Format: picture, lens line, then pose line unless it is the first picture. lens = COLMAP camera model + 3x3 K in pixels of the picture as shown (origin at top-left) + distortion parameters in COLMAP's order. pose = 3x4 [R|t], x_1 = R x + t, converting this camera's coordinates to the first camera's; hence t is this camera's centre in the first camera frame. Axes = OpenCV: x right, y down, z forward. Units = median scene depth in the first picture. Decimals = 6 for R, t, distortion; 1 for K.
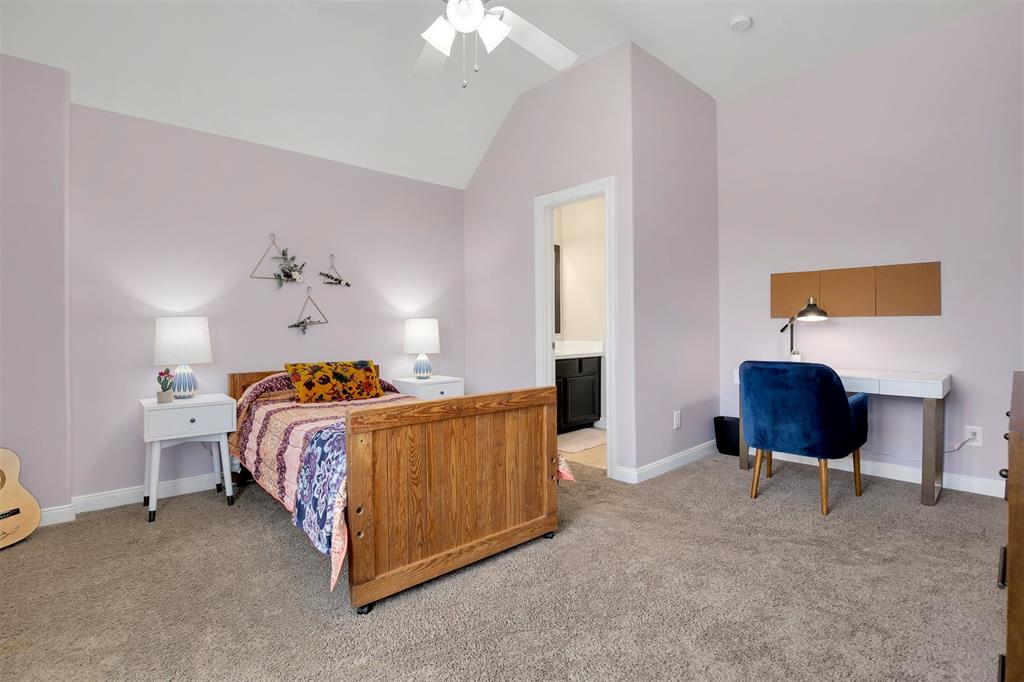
lens RADIAL K [[484.6, 0, 516.3], [0, 484.6, 337.4], [0, 0, 1]] dist [-0.034683, 0.002469]
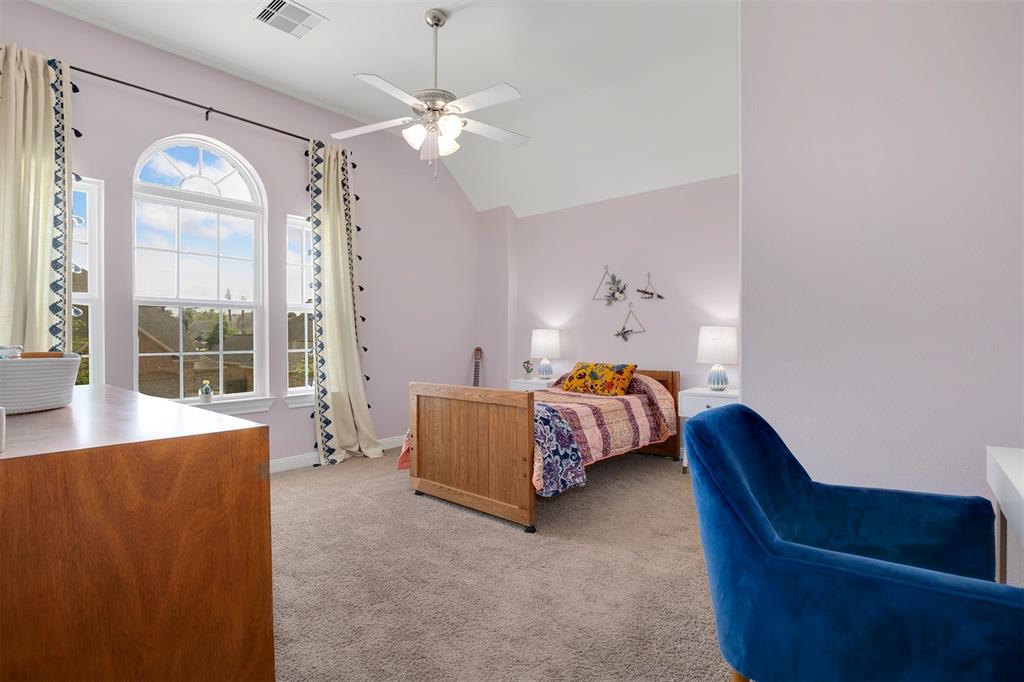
lens RADIAL K [[484.6, 0, 516.1], [0, 484.6, 336.3], [0, 0, 1]] dist [-0.034683, 0.002469]
pose [[0.131319, 0.010511, -0.991284, 0.853637], [-0.011976, 0.999888, 0.009015, -0.029371], [0.991268, 0.010688, 0.131430, 0.613231]]
